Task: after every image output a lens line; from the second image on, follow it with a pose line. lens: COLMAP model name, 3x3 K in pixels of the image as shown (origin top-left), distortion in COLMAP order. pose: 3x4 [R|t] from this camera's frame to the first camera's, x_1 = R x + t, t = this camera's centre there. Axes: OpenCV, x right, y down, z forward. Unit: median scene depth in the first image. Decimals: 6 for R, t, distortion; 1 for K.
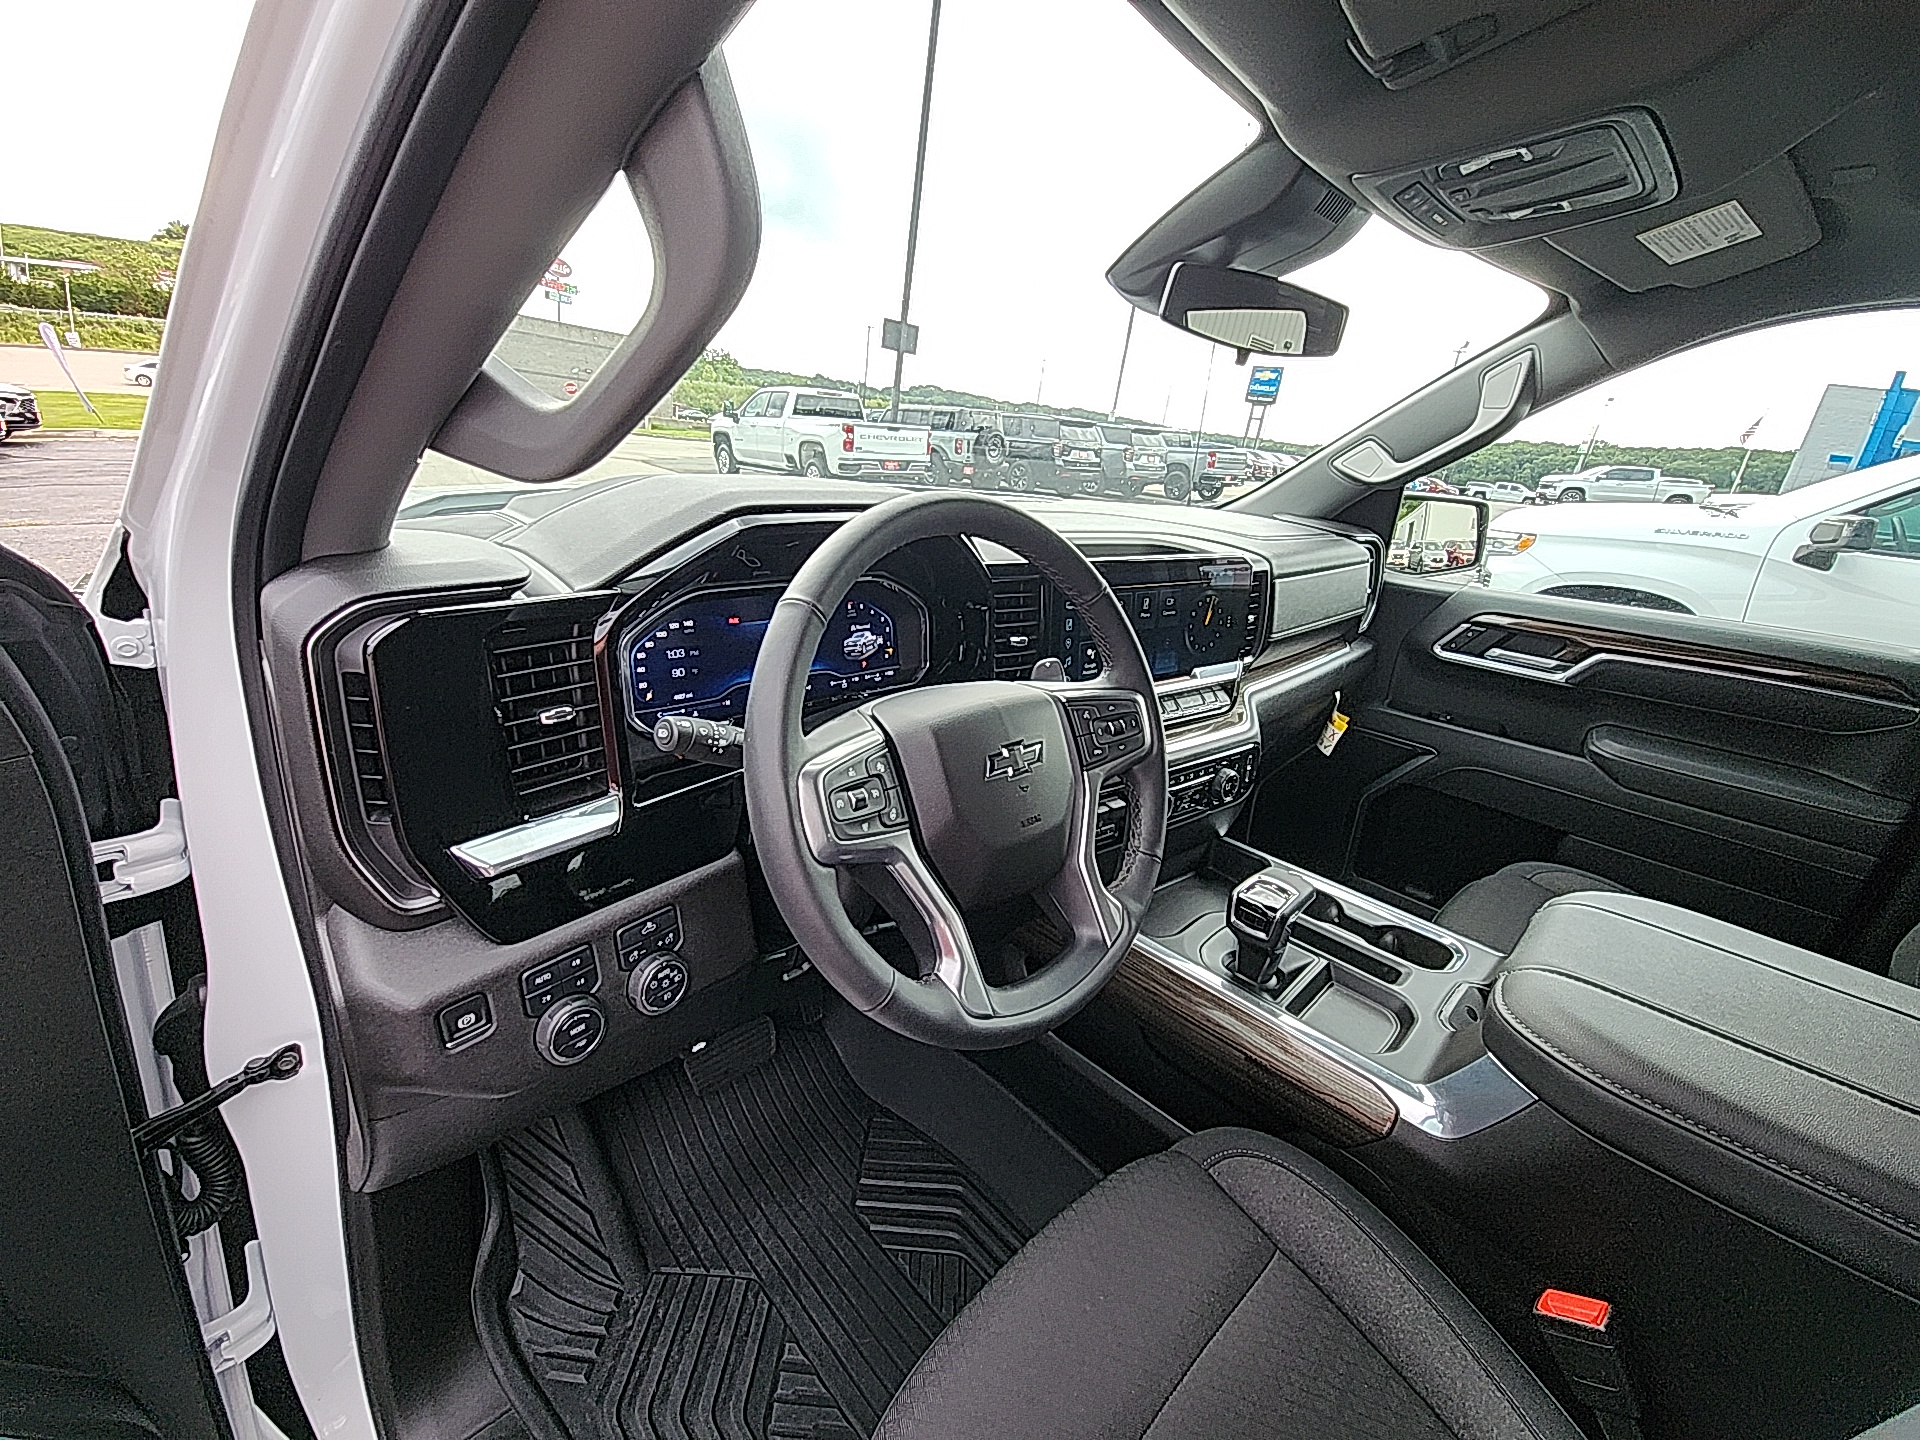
lens RADIAL K [[774.5, 0, 951.6], [0, 774.5, 703.1], [0, 0, 1]] dist [0.006021, -0.003893]
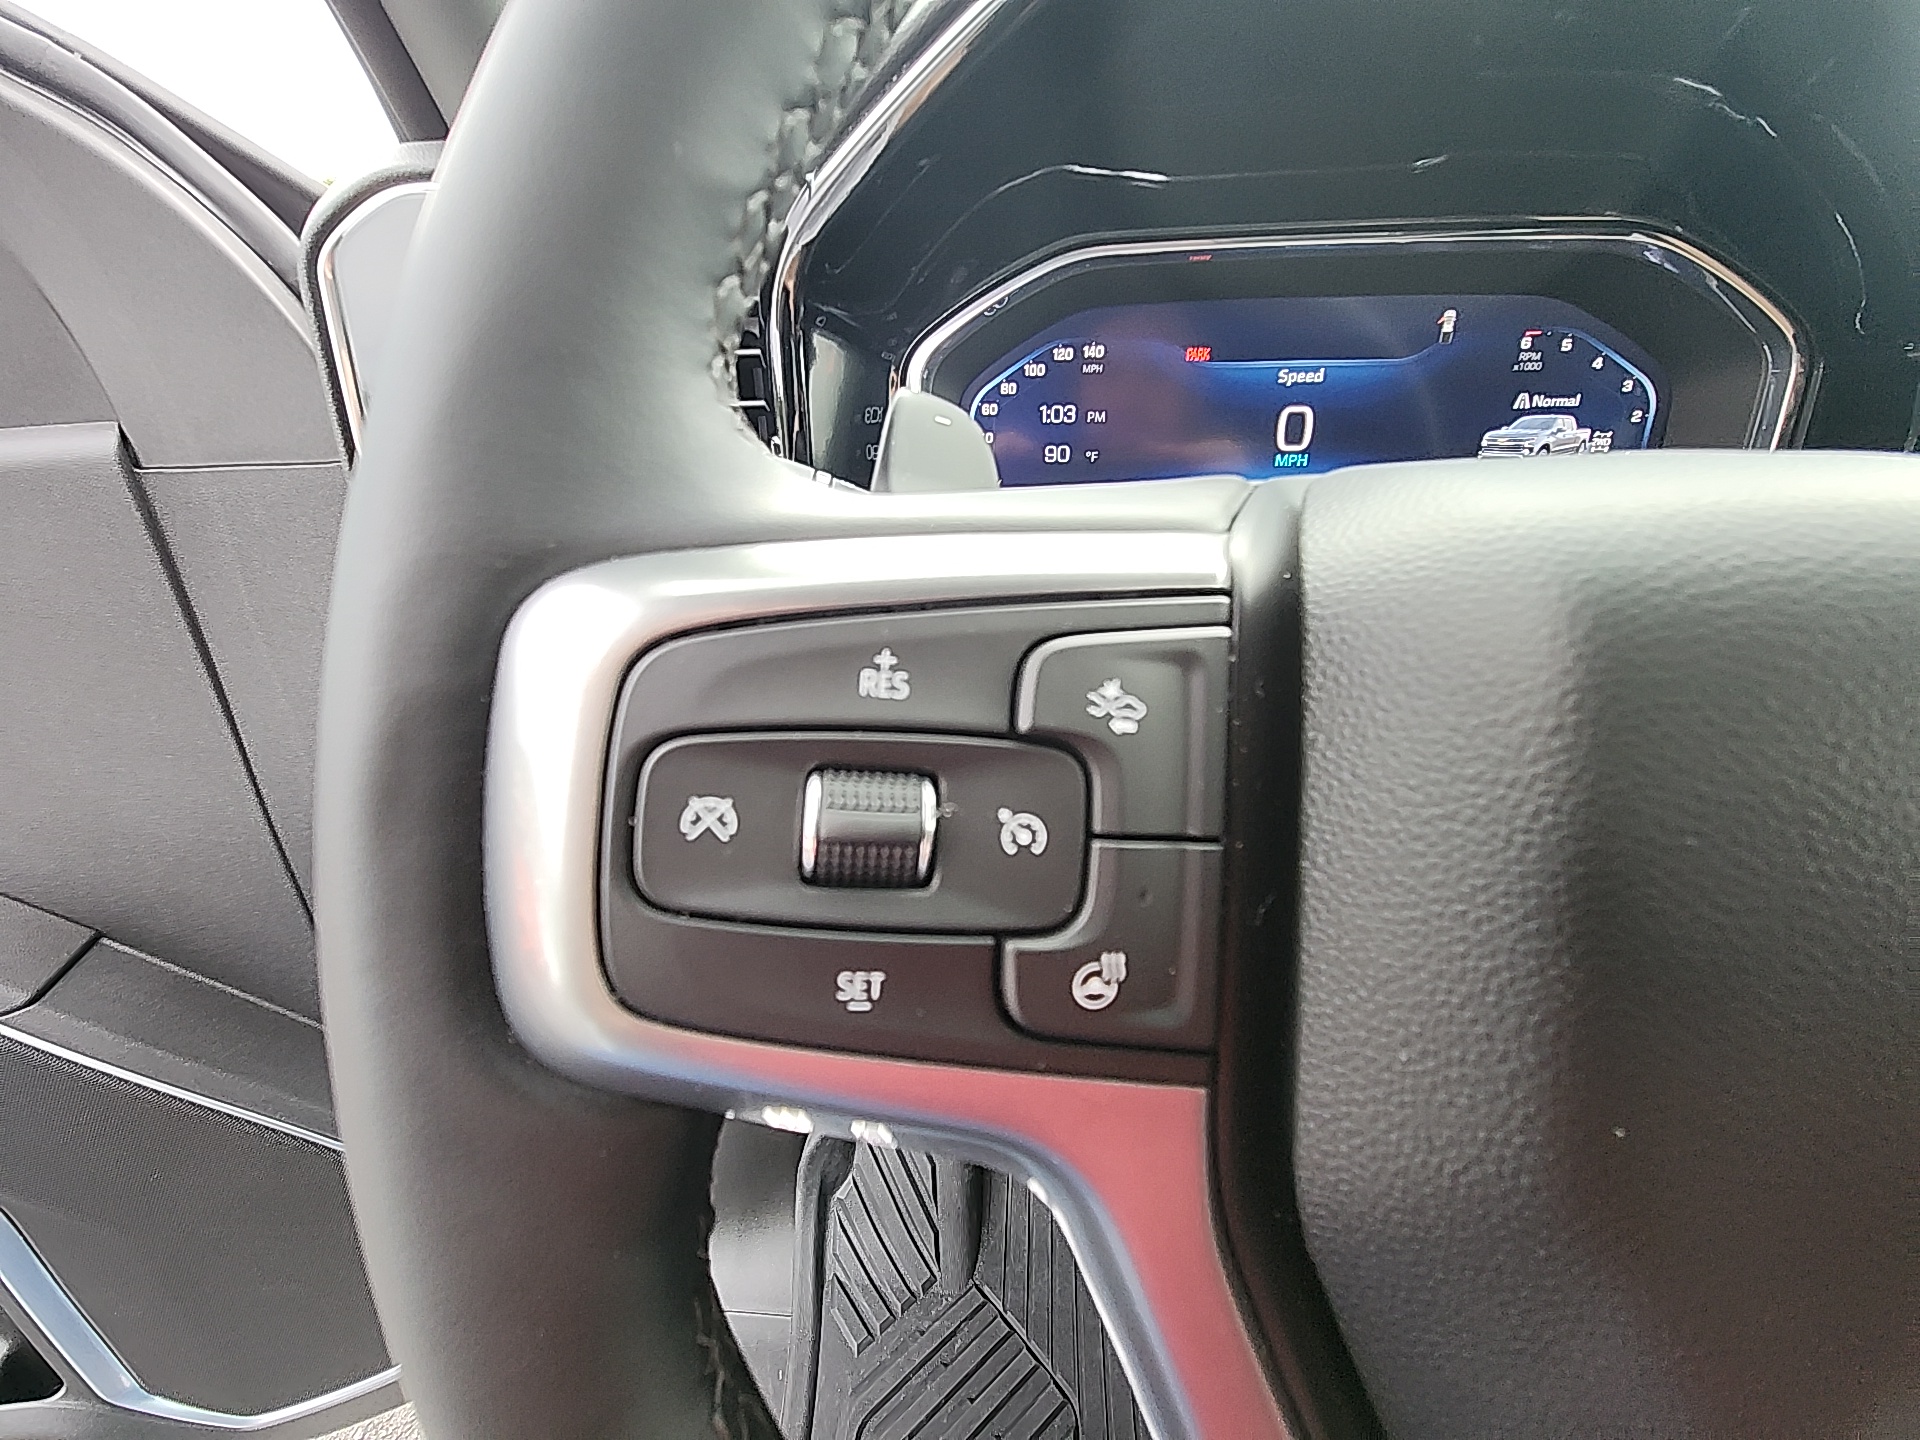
lens RADIAL K [[768.5, 0, 949.2], [0, 768.5, 707.3], [0, 0, 1]] dist [0.001101, -0.000132]
pose [[0.651408, 0.261028, -0.712412, 0.003981], [-0.175482, 0.965331, 0.193241, 0.027422], [0.738155, -0.000863, 0.674631, 0.456095]]
